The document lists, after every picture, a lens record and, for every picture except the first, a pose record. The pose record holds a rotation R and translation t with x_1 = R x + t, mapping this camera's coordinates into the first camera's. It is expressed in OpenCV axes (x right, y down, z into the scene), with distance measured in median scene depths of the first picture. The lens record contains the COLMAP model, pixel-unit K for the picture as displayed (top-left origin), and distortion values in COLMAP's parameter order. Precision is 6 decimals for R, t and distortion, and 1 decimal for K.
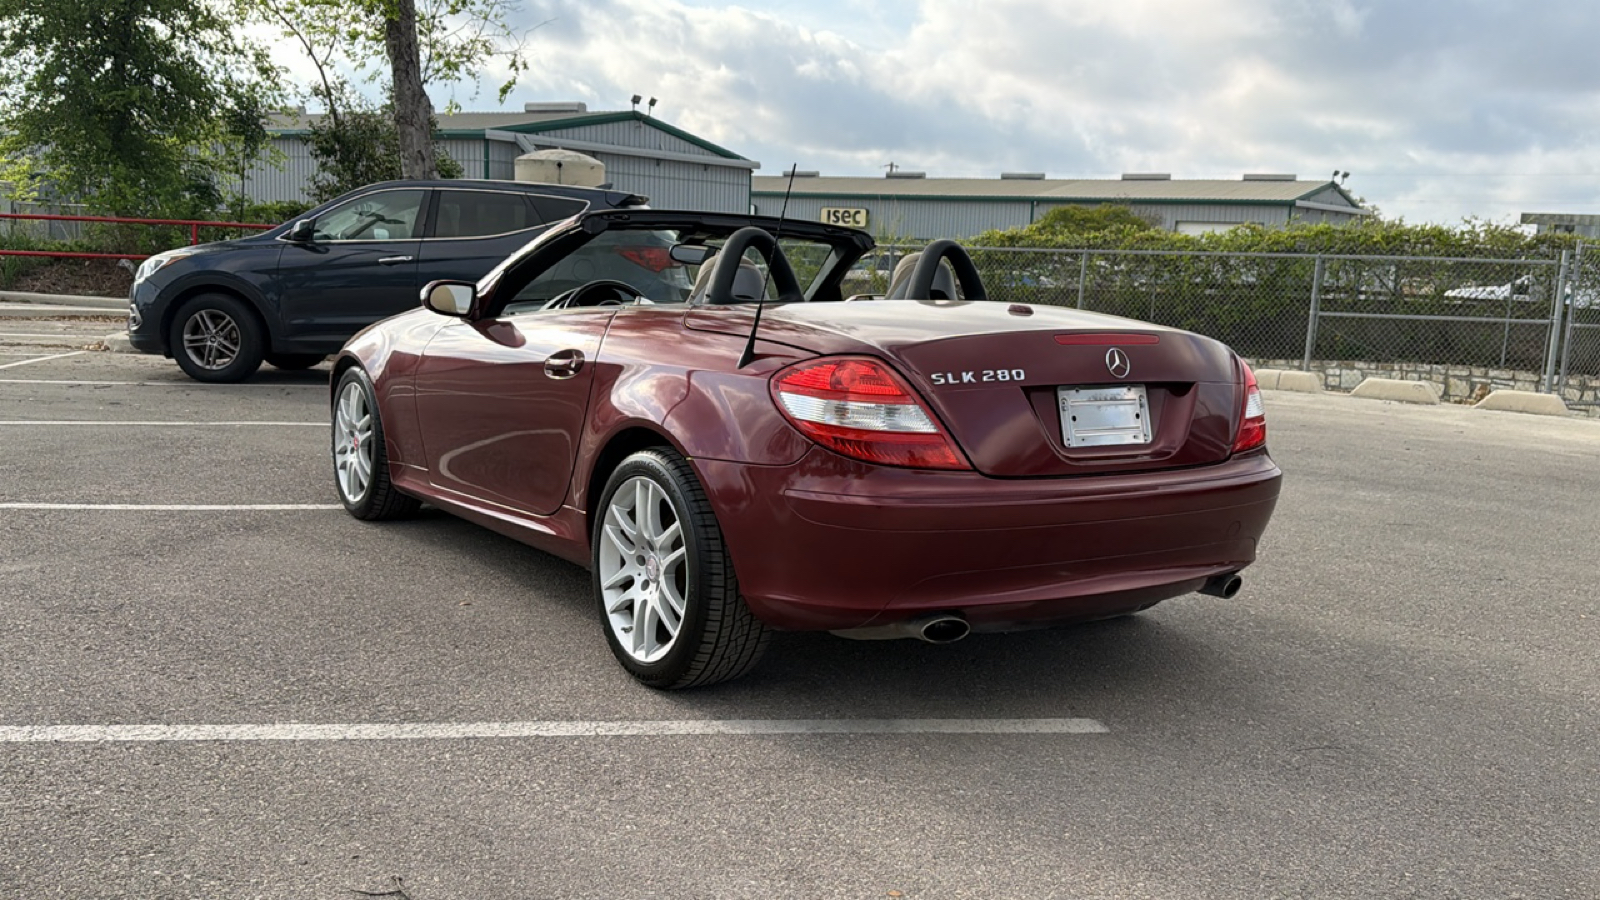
lens RADIAL K [[1359.7, 0, 810.7], [0, 1359.7, 456.3], [0, 0, 1]] dist [0.190163, -0.440554]
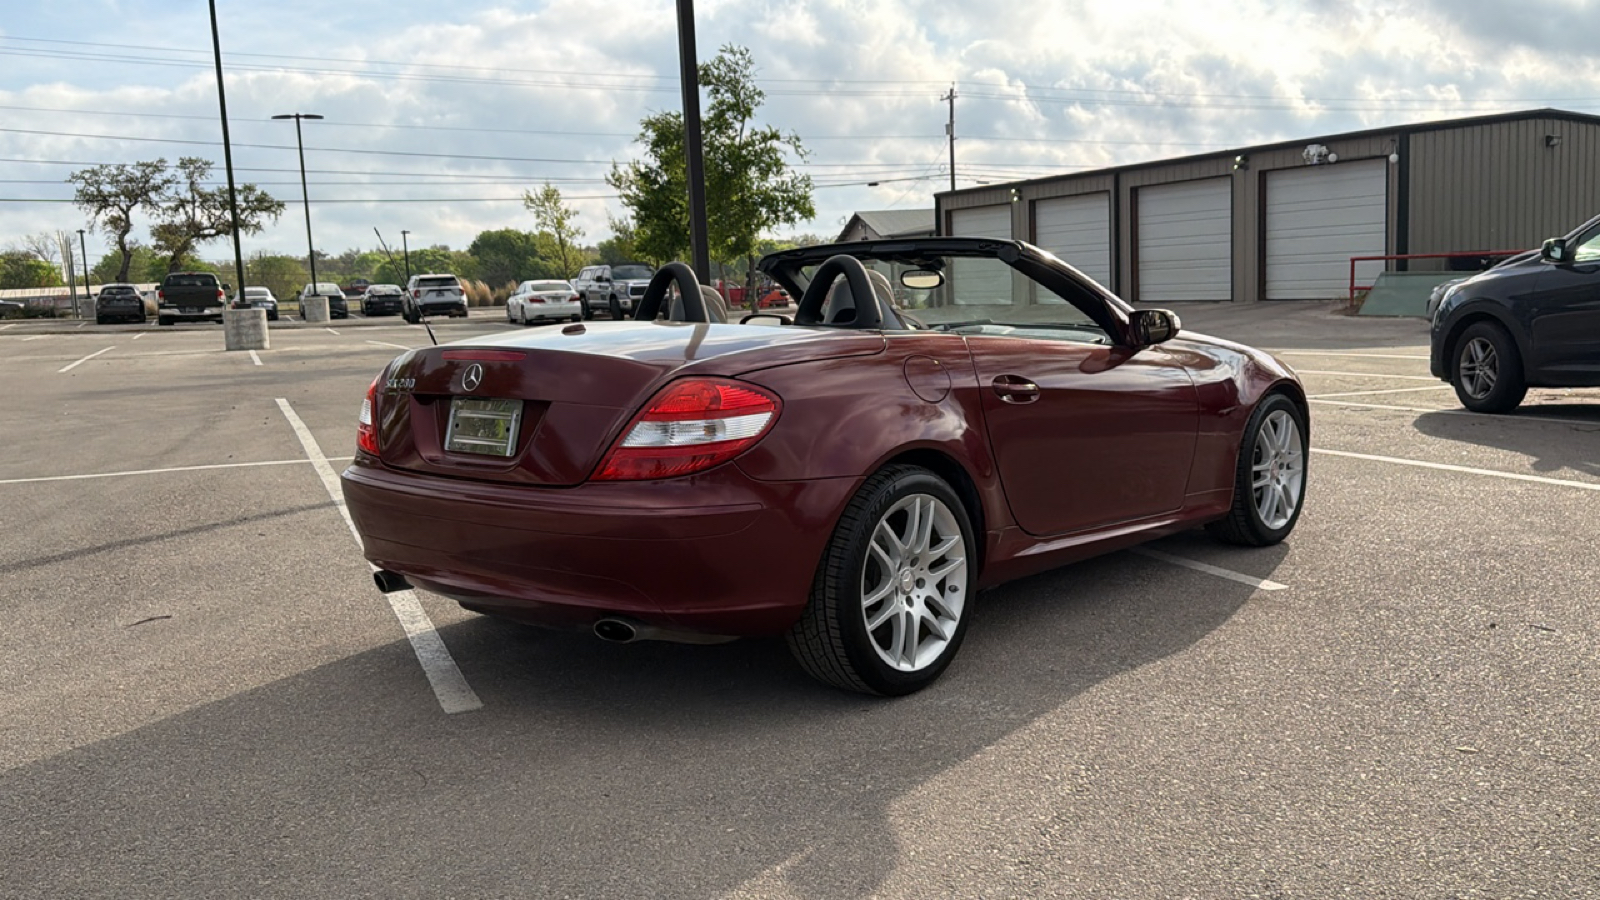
lens RADIAL K [[1359.7, 0, 810.7], [0, 1359.7, 456.3], [0, 0, 1]] dist [0.190163, -0.440554]
pose [[0.234963, 0.075533, -0.969065, 1.214725], [-0.098106, 0.993728, 0.053668, -0.084729], [0.967041, 0.082461, 0.240899, 0.927136]]
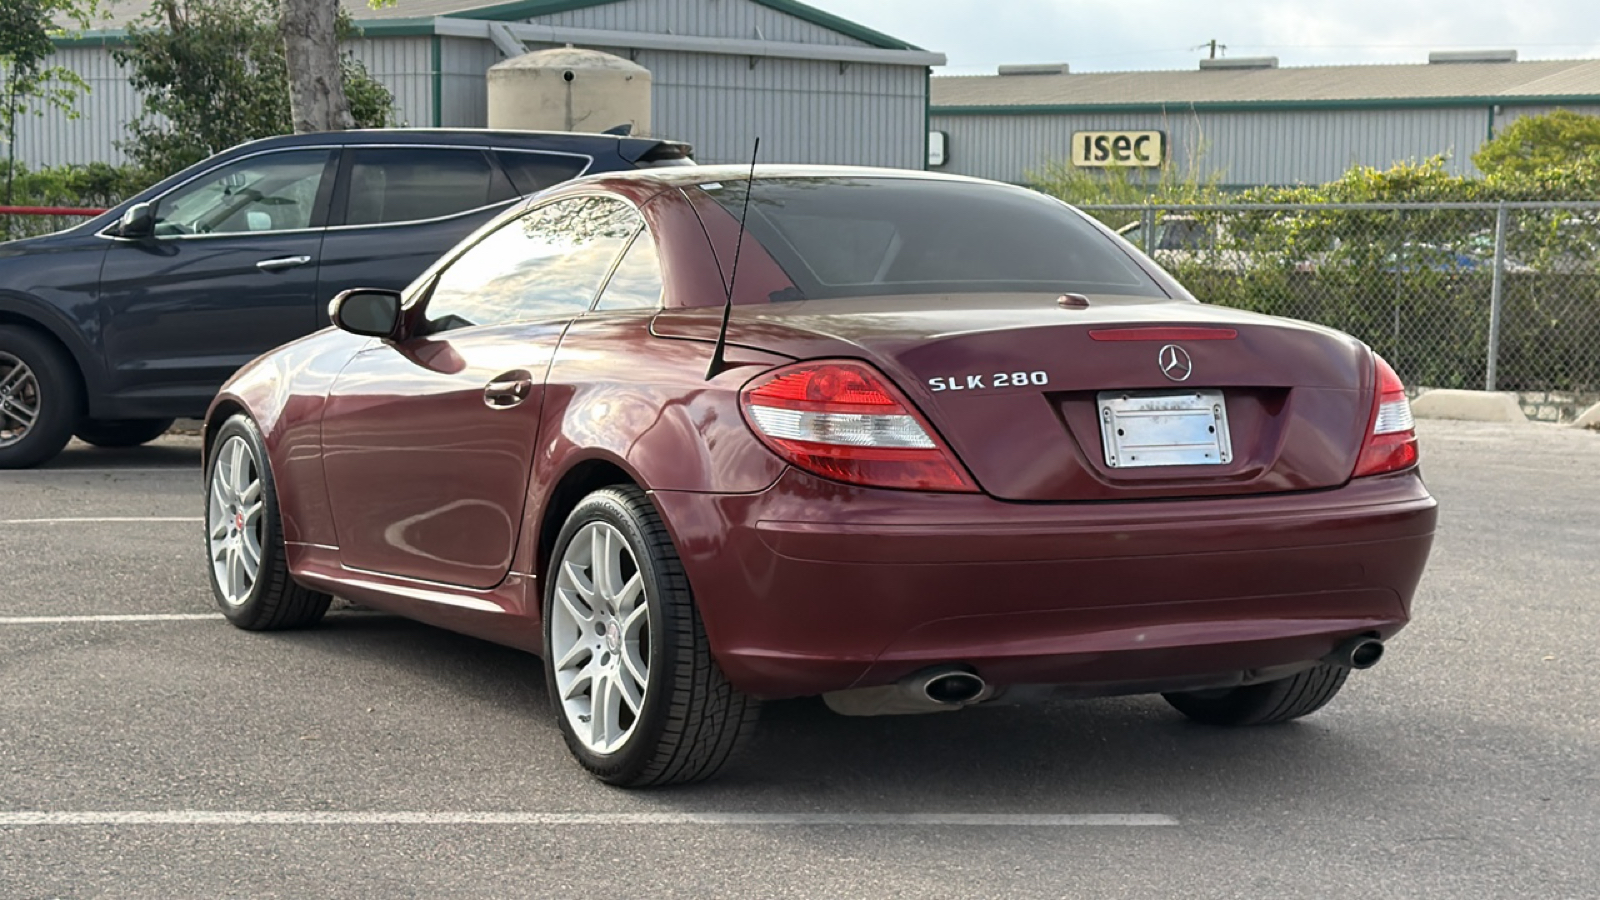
lens RADIAL K [[2755.5, 0, 800.0], [0, 2755.5, 450.0], [0, 0, 1]] dist [0.099943, 0.350552]
pose [[0.994494, -0.023592, -0.102107, 0.154553], [0.016839, 0.997644, -0.066504, 0.079678], [0.103436, 0.064419, 0.992548, -0.576155]]
